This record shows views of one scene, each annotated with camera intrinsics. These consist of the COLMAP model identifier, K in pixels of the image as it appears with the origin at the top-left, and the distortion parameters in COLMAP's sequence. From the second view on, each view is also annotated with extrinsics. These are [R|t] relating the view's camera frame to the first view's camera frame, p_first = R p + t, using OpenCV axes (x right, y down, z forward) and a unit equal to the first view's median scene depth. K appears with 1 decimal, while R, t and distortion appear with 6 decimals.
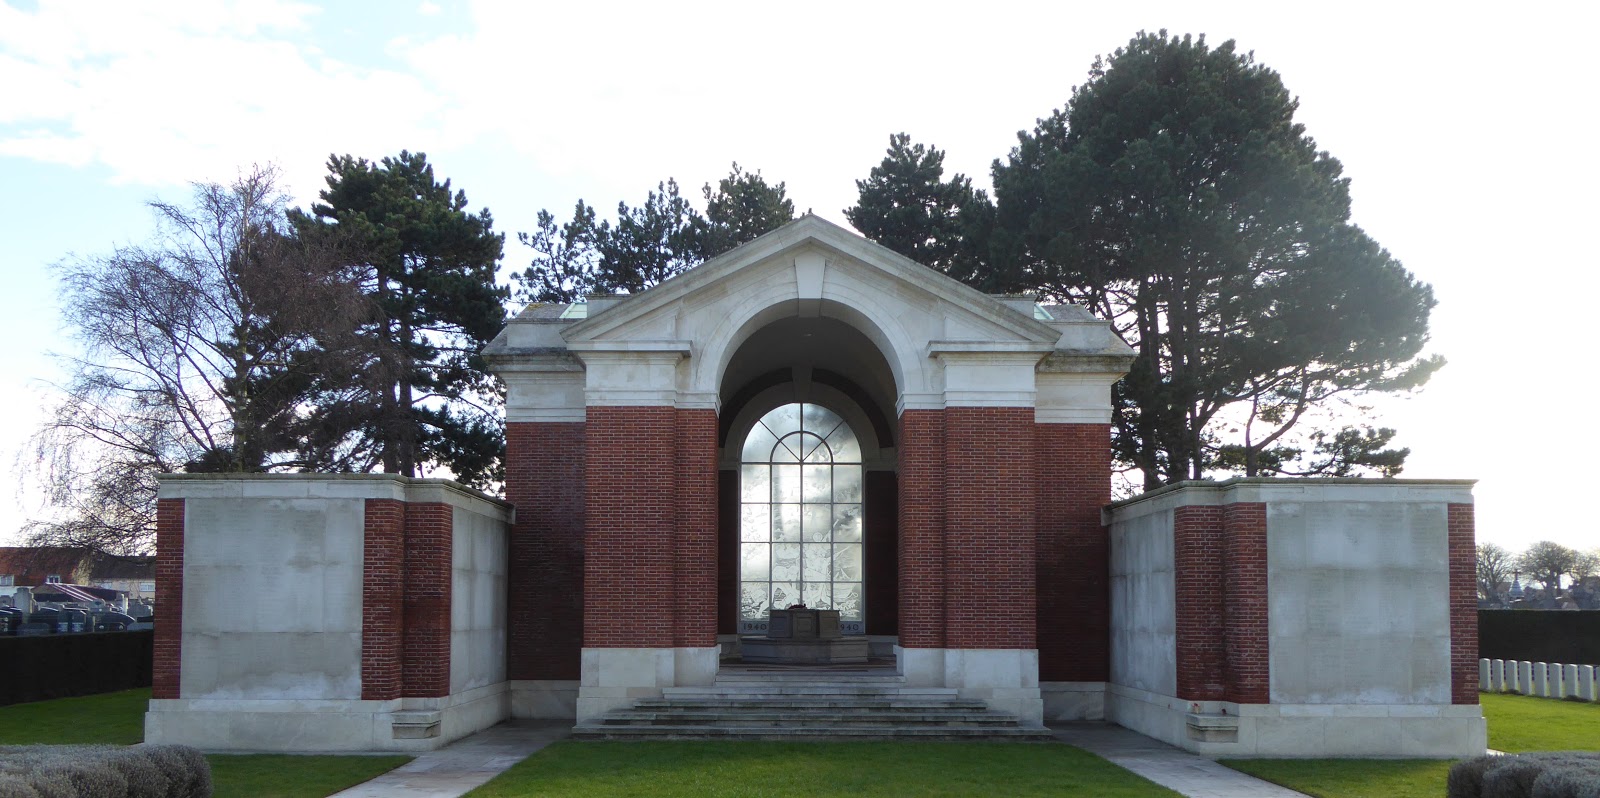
lens RADIAL K [[2517.6, 0, 800.0], [0, 2517.6, 399.0], [0, 0, 1]] dist [0.001639, 0.009234]
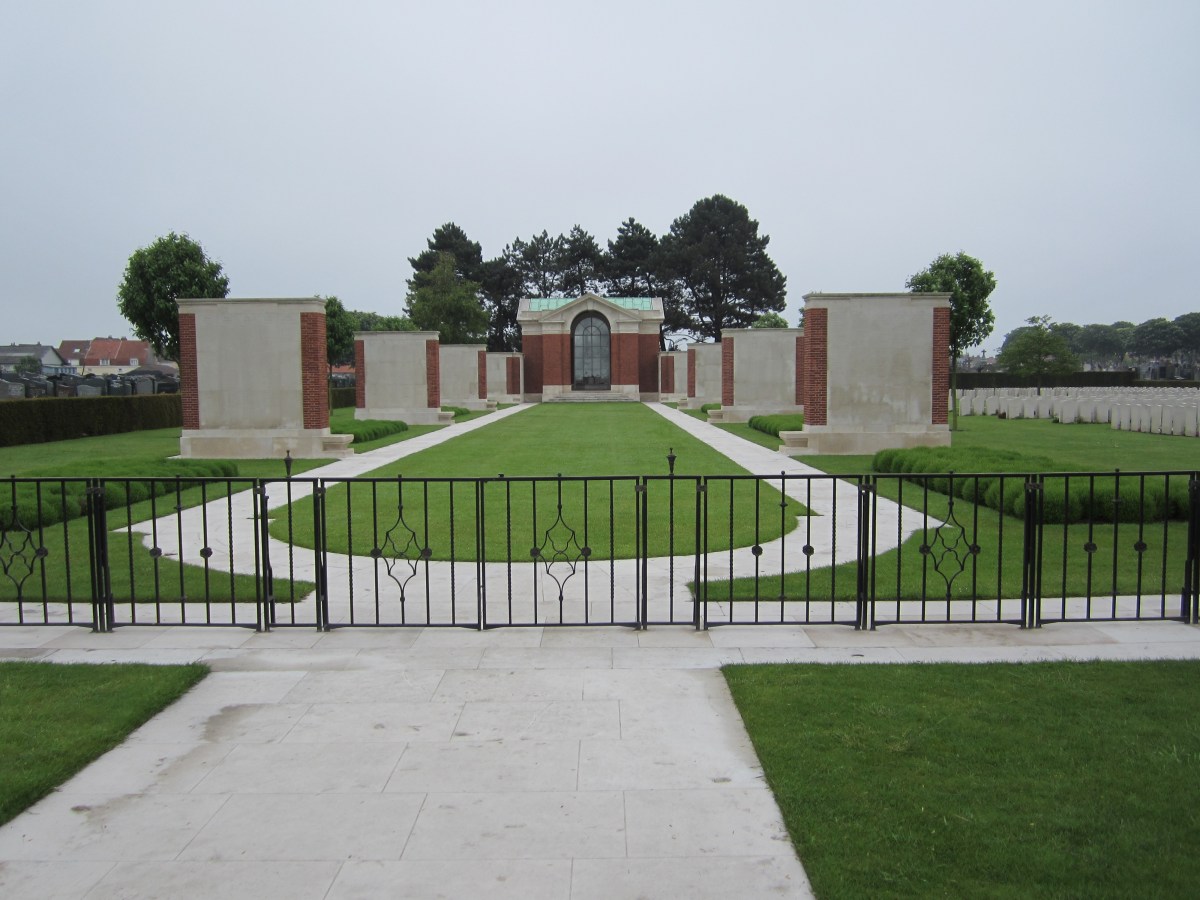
lens RADIAL K [[964.9, 0, 600.0], [0, 964.9, 450.0], [0, 0, 1]] dist [0.000600, -0.000006]
pose [[0.999971, -0.007636, -0.000533, 0.021075], [0.007622, 0.986862, 0.161384, -0.072367], [-0.000707, -0.161384, 0.986891, -0.799543]]
